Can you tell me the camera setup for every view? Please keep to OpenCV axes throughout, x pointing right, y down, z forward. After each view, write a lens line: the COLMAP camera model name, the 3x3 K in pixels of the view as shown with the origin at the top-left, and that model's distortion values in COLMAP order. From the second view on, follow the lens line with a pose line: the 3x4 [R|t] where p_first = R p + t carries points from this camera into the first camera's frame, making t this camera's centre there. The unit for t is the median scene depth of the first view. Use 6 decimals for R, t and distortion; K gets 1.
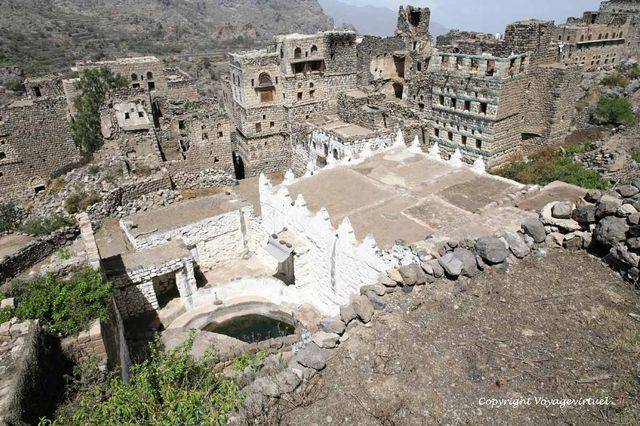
lens RADIAL K [[426.2, 0, 319.7], [0, 426.2, 212.4], [0, 0, 1]] dist [-0.005916, 0.008334]
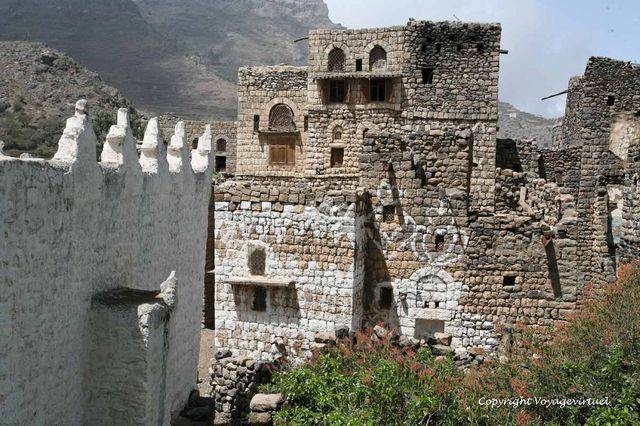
lens RADIAL K [[788.4, 0, 318.7], [0, 788.4, 213.5], [0, 0, 1]] dist [0.021608, 0.000000]
pose [[0.743913, 0.080080, -0.663462, 0.485485], [-0.345799, 0.895675, -0.279623, 0.007486], [0.571854, 0.437440, 0.693995, 0.475430]]
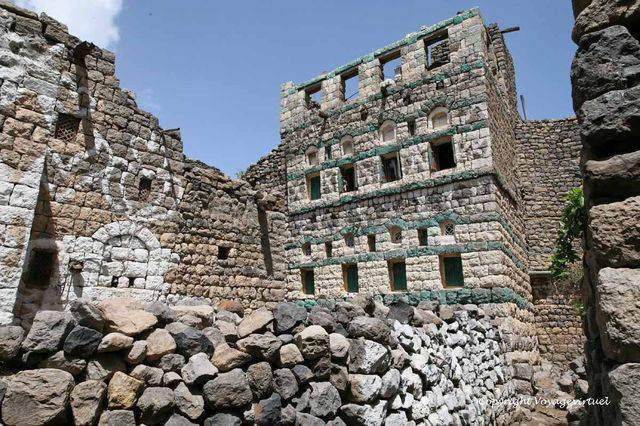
lens RADIAL K [[426.2, 0, 322.1], [0, 426.2, 211.9], [0, 0, 1]] dist [-0.005916, 0.008334]
pose [[0.949857, 0.108797, 0.293145, 0.191749], [0.118106, 0.743229, -0.658530, -0.006388], [-0.289520, 0.660132, 0.693112, 0.771703]]
